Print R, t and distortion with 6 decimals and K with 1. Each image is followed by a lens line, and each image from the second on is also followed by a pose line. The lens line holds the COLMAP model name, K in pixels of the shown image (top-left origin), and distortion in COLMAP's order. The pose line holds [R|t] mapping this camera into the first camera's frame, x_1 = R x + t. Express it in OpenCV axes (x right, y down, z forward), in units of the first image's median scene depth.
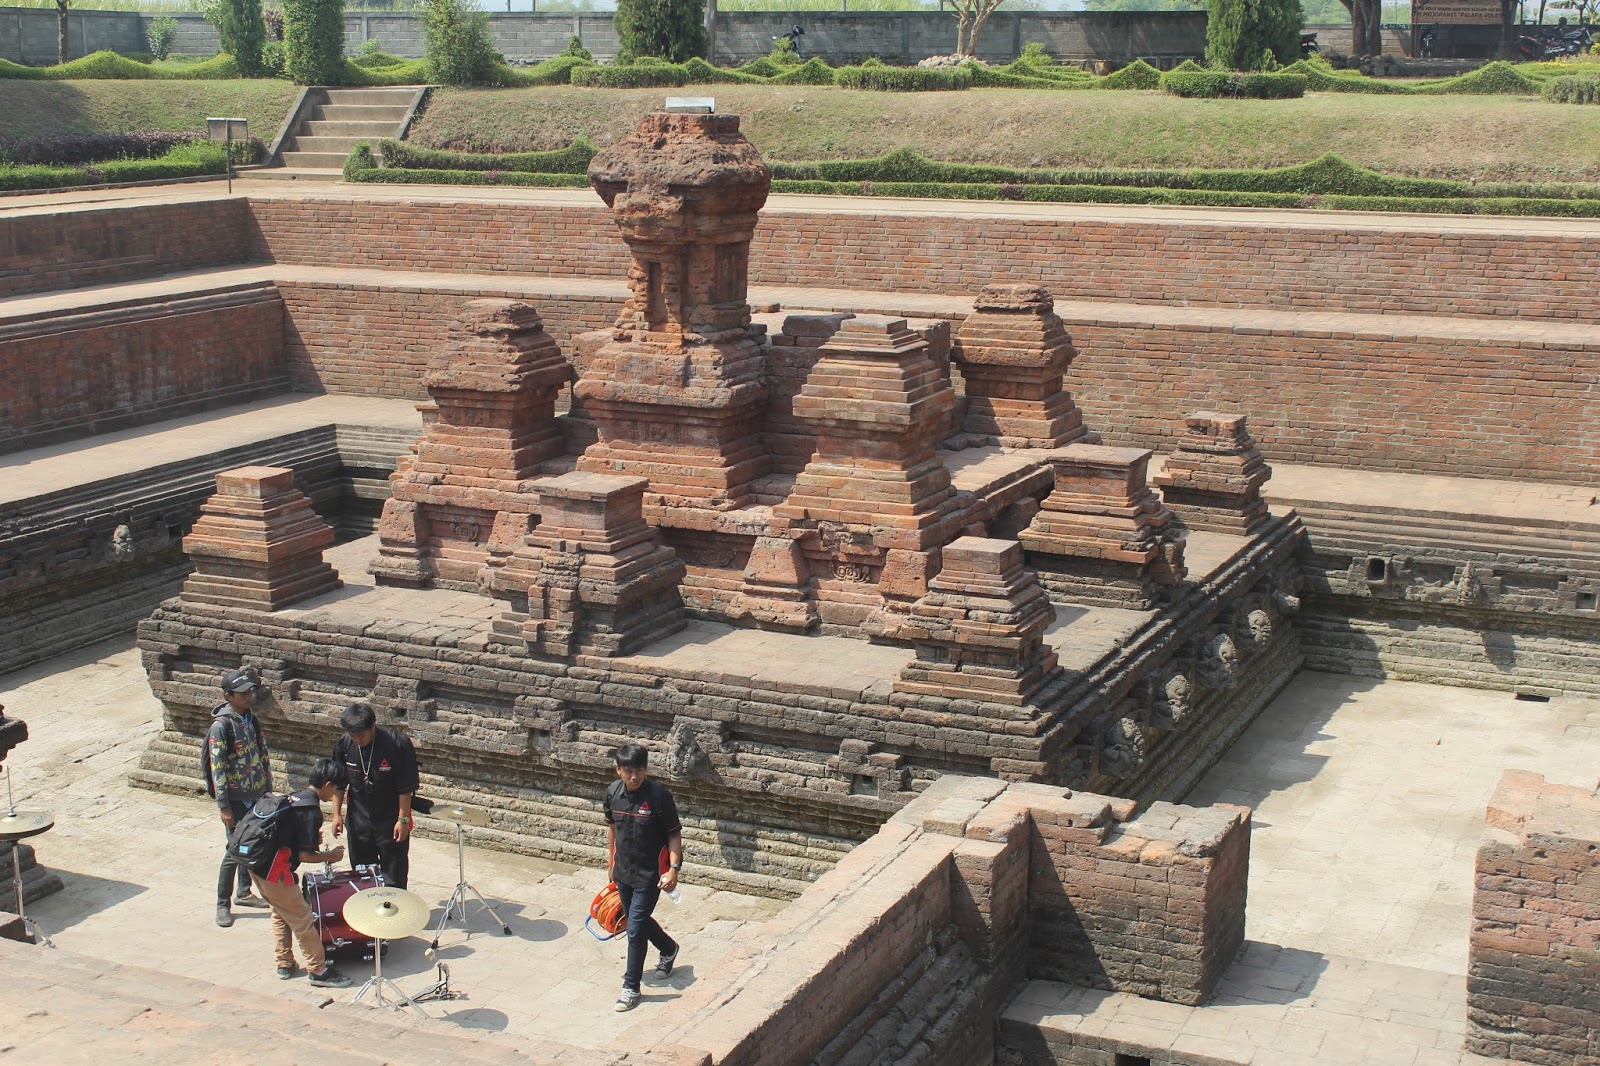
lens RADIAL K [[2249.5, 0, 800.0], [0, 2249.5, 533.0], [0, 0, 1]] dist [-0.047743, 0.036066]
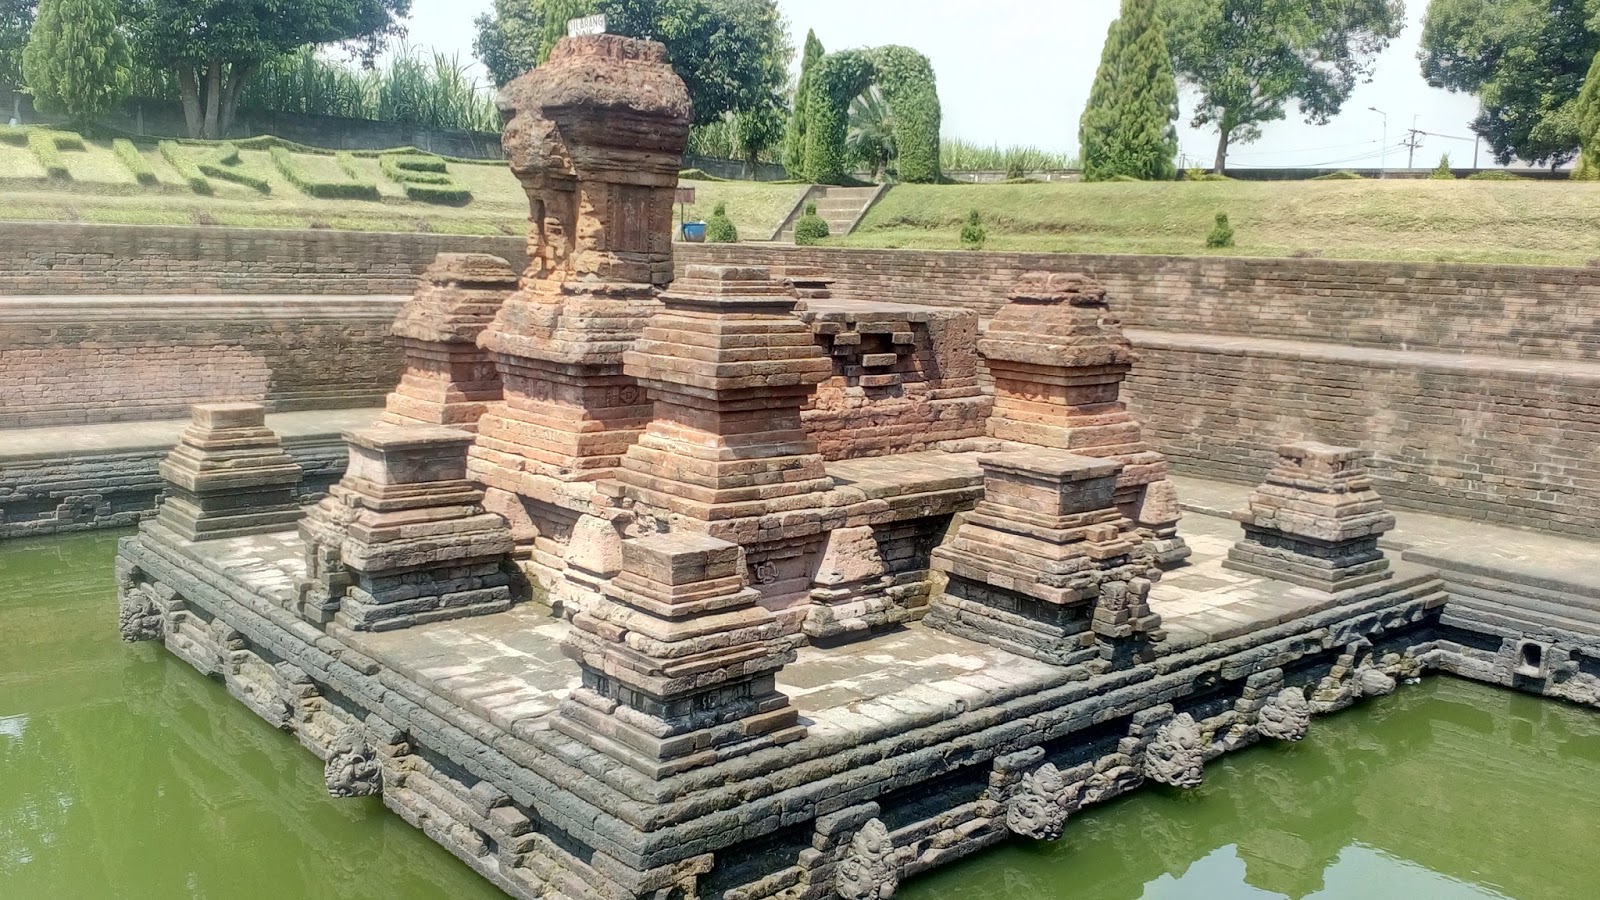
lens RADIAL K [[1389.0, 0, 800.0], [0, 1389.0, 450.0], [0, 0, 1]] dist [0.139370, -0.374480]
pose [[0.915173, 0.083944, -0.394222, 0.257636], [-0.110088, 0.992942, -0.044132, -0.007932], [0.387735, 0.083787, 0.917955, 0.532853]]
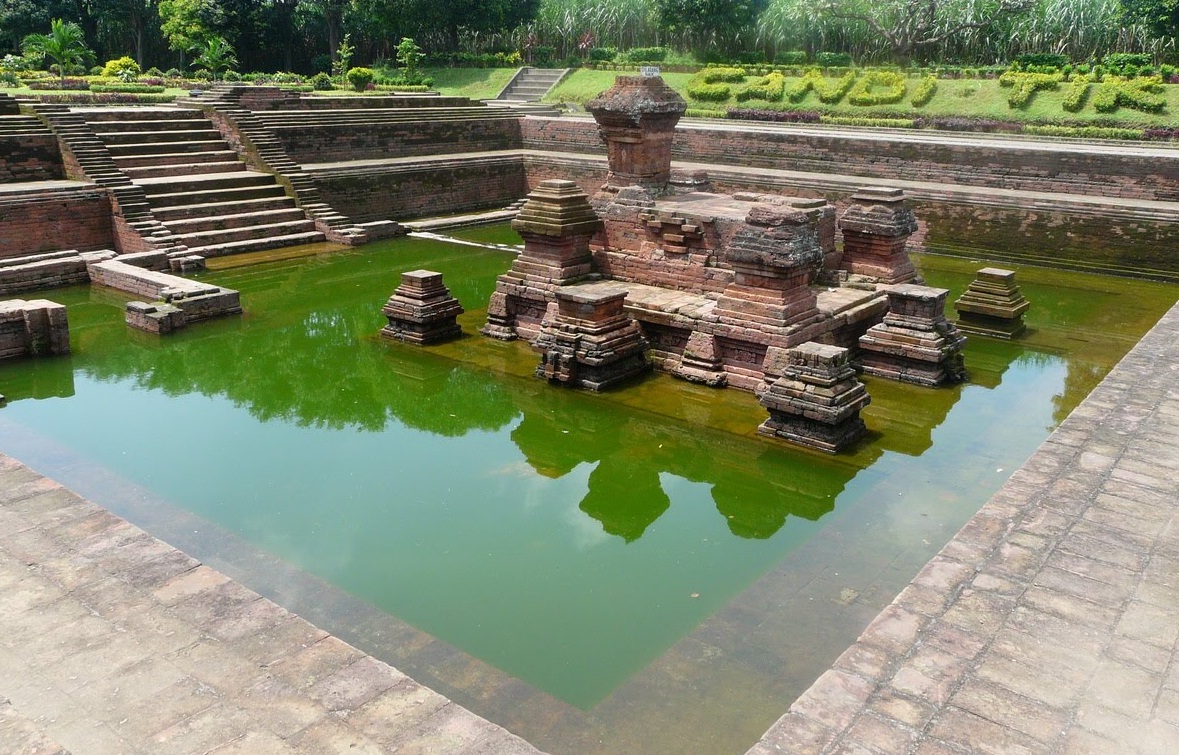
lens RADIAL K [[1025.3, 0, 632.3], [0, 1025.3, 342.3], [0, 0, 1]] dist [-0.057473, 0.011141]
pose [[-0.194494, 0.239608, -0.951189, 0.853245], [-0.222643, 0.933614, 0.280705, -0.220003], [0.955302, 0.266371, -0.128235, 1.182044]]
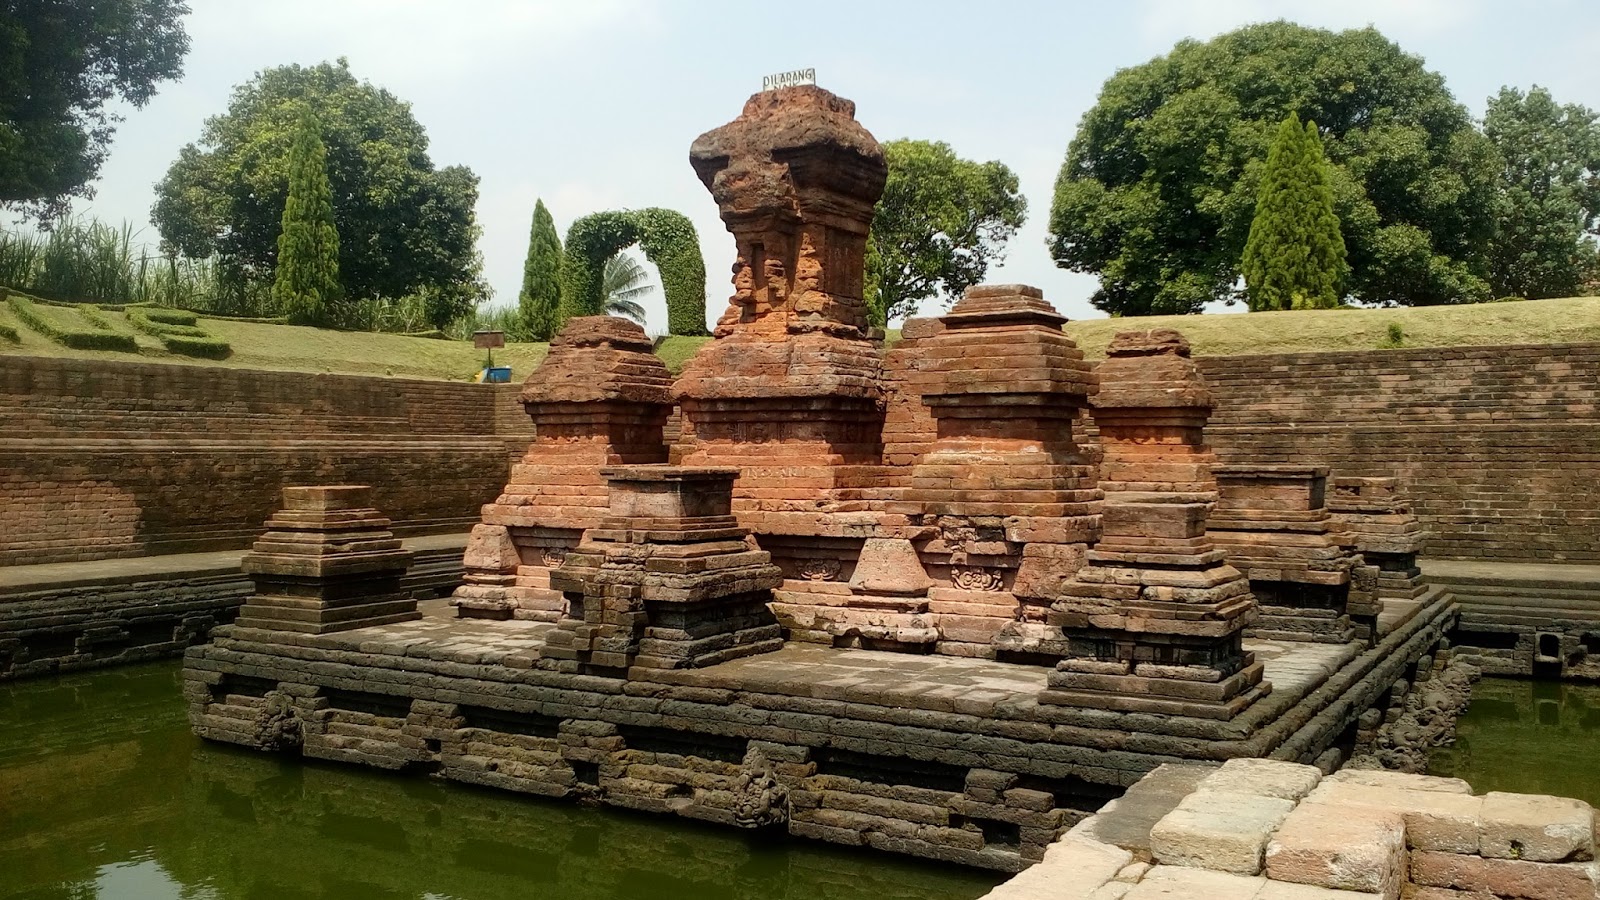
lens RADIAL K [[1376.1, 0, 804.7], [0, 1376.1, 439.3], [0, 0, 1]] dist [0.126623, -0.335961]
pose [[0.994414, -0.005471, -0.105405, 0.012280], [-0.017082, 0.977149, -0.211868, 0.073528], [0.104156, 0.212485, 0.971597, 0.477159]]
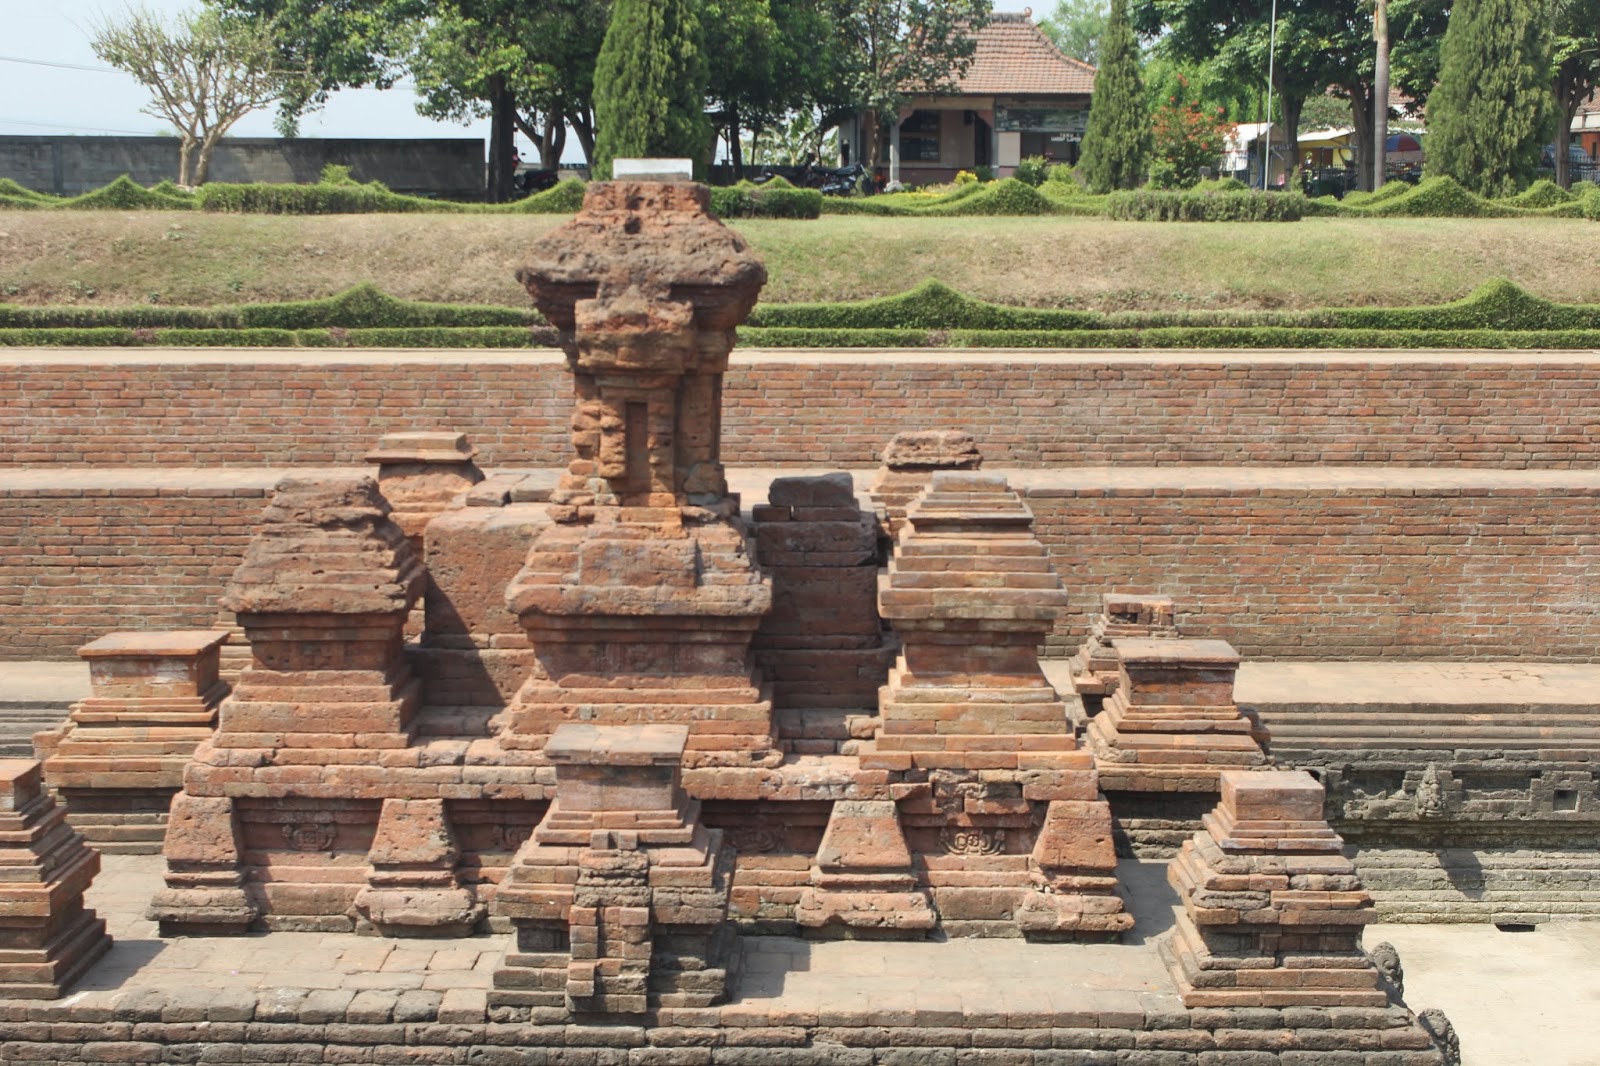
lens RADIAL K [[2671.6, 0, 791.4], [0, 2671.6, 536.6], [0, 0, 1]] dist [-0.009913, 0.115797]
pose [[0.915385, -0.046800, 0.399849, -0.339061], [0.083614, 0.993663, -0.075118, -0.017711], [-0.393800, 0.102195, 0.913498, 0.263071]]
